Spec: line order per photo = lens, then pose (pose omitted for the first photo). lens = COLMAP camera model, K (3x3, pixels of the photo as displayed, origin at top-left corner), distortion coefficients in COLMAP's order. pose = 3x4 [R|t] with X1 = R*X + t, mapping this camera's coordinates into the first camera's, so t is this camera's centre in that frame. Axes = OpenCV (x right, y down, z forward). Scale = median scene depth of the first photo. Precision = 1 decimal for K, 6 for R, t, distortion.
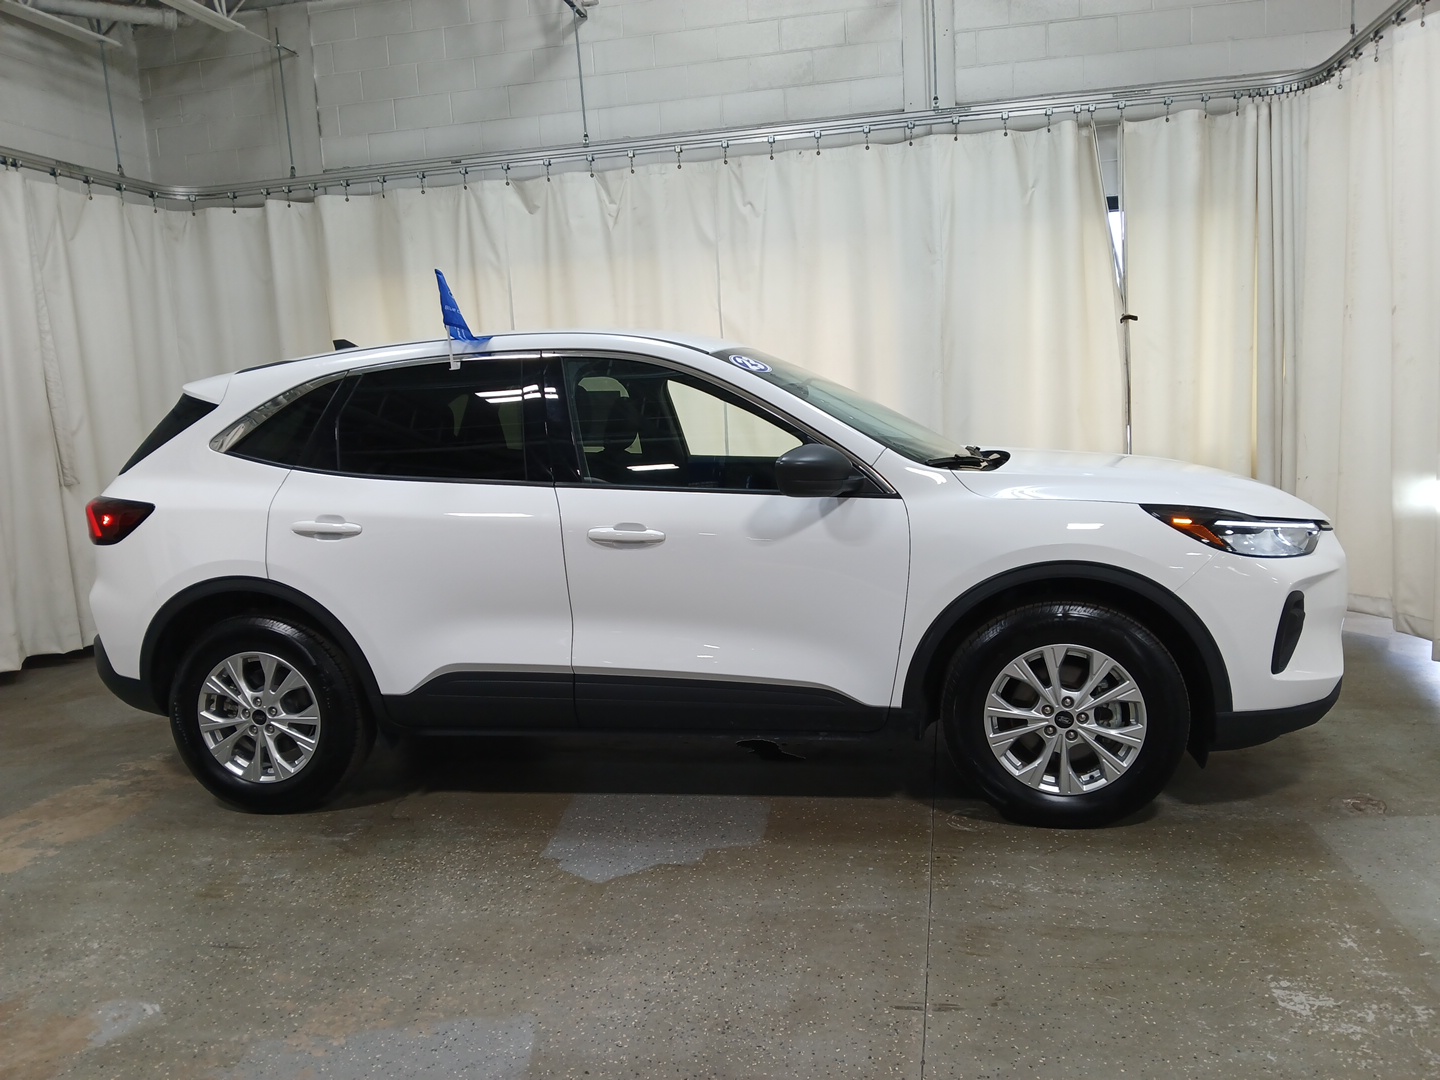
lens RADIAL K [[1106.2, 0, 722.0], [0, 1106.2, 563.1], [0, 0, 1]] dist [0.045358, -0.083918]
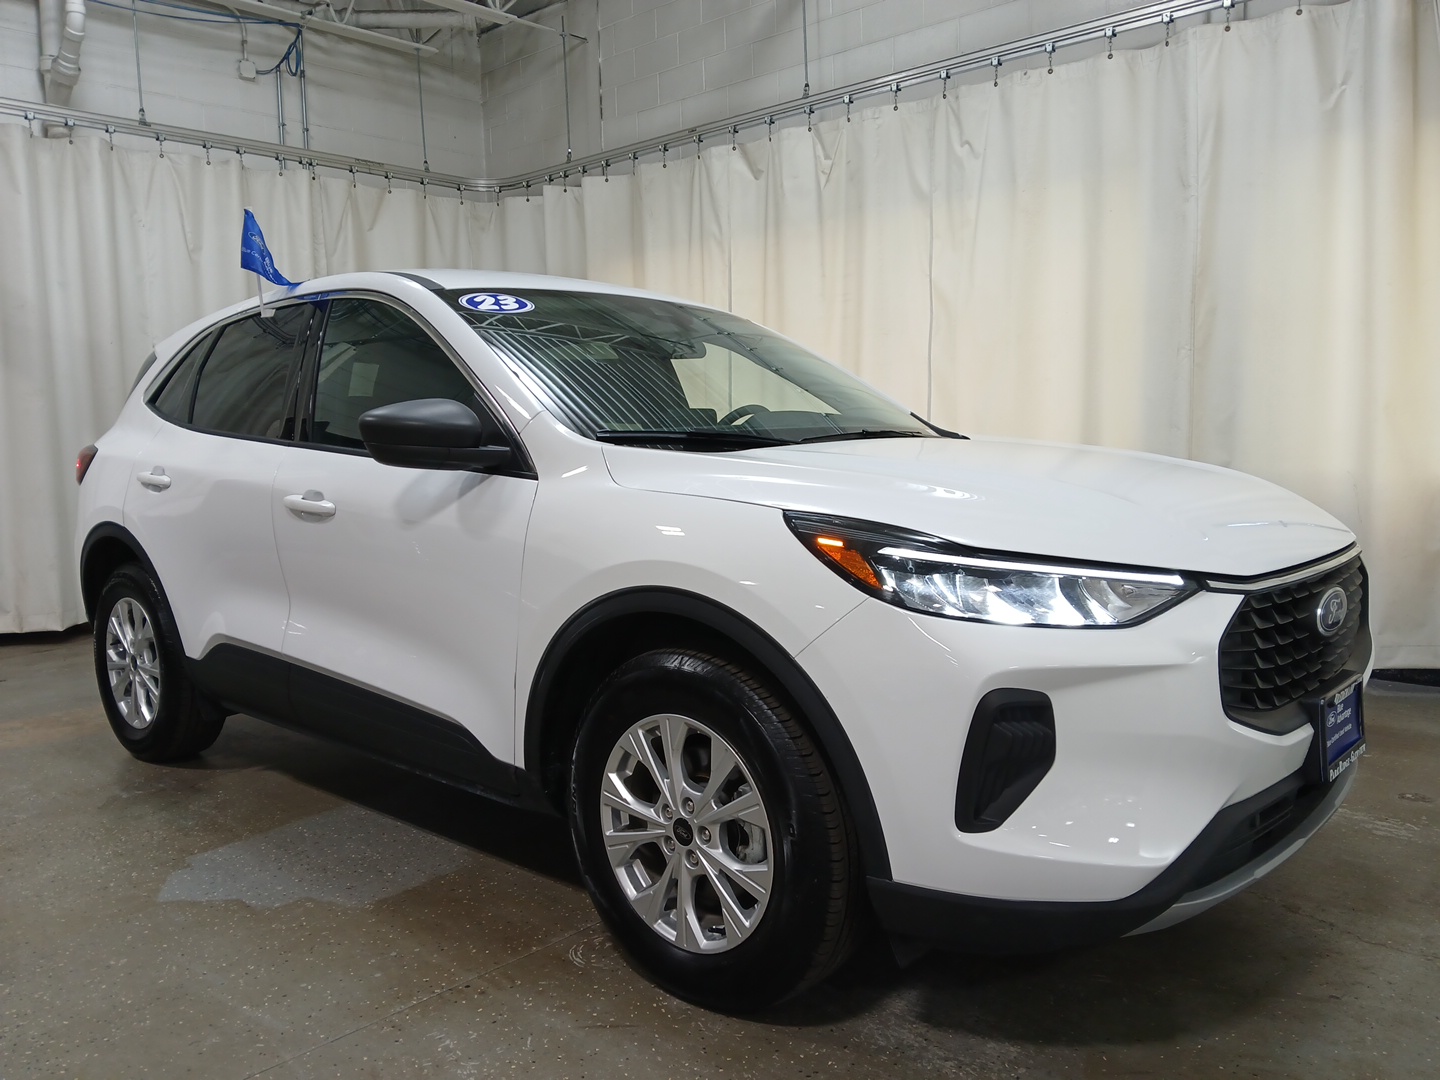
lens RADIAL K [[1134.2, 0, 720.0], [0, 1134.2, 540.0], [0, 0, 1]] dist [0.047353, -0.097701]
pose [[0.856298, 0.087214, -0.509065, 0.324648], [-0.103291, 0.994646, -0.003340, -0.014758], [0.506048, 0.055442, 0.860722, 0.211669]]
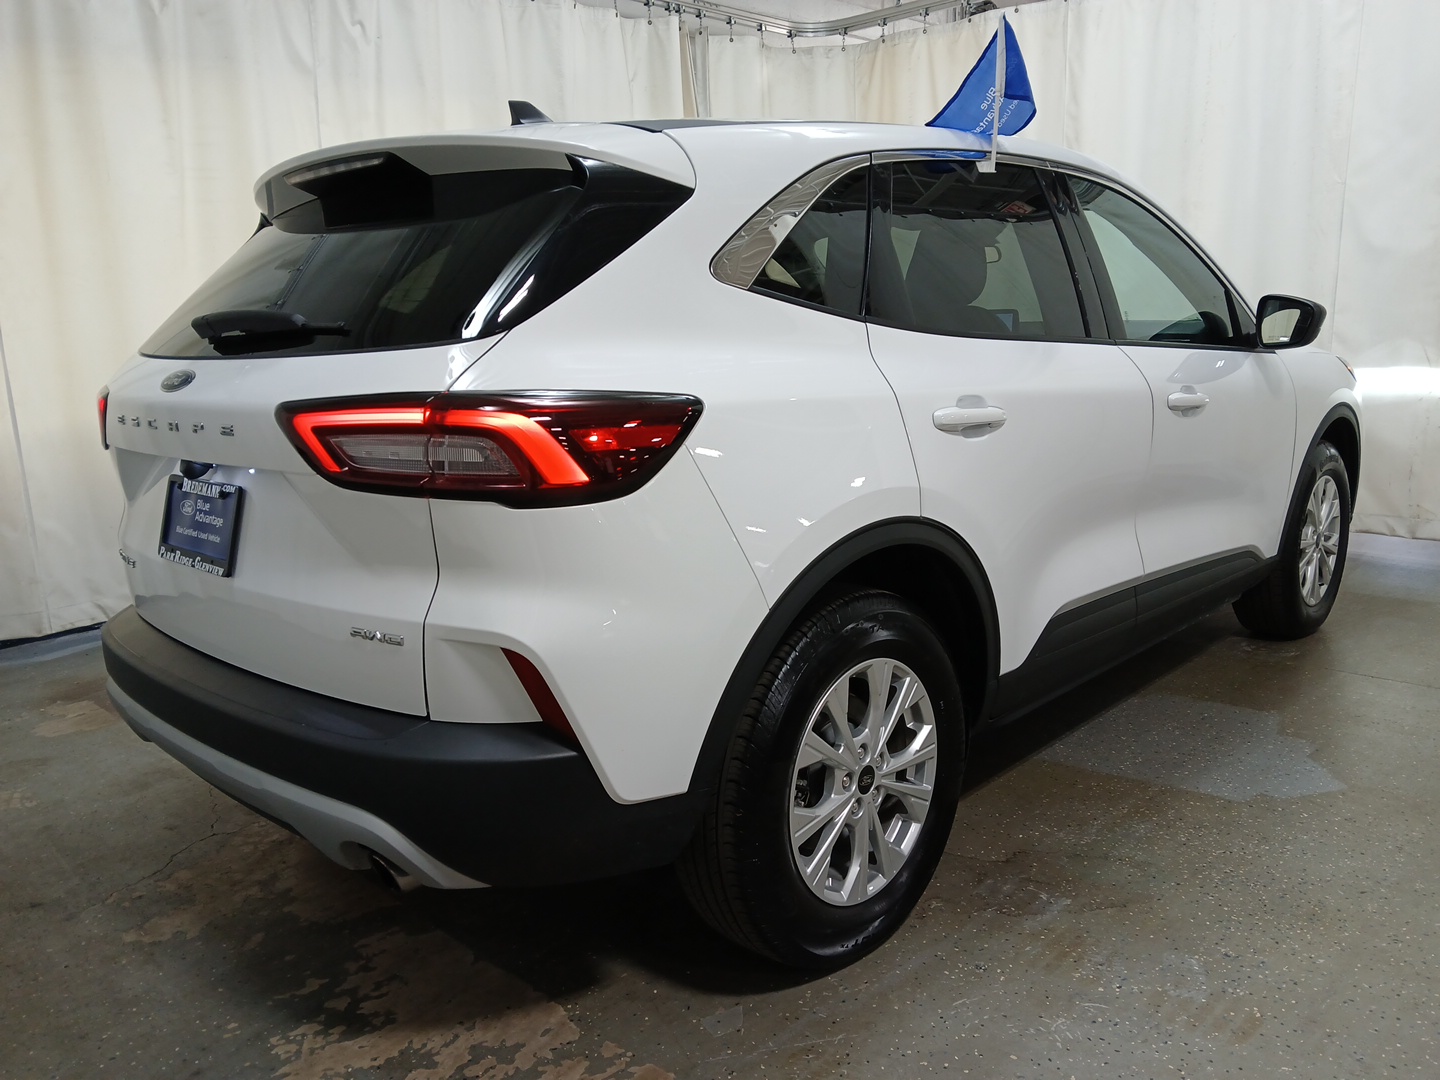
lens RADIAL K [[1106.2, 0, 722.0], [0, 1106.2, 563.1], [0, 0, 1]] dist [0.045358, -0.083918]
pose [[0.541927, -0.151292, 0.826696, -0.506285], [0.131409, 0.986818, 0.094453, -0.015211], [-0.830089, 0.057448, 0.554664, 0.431067]]
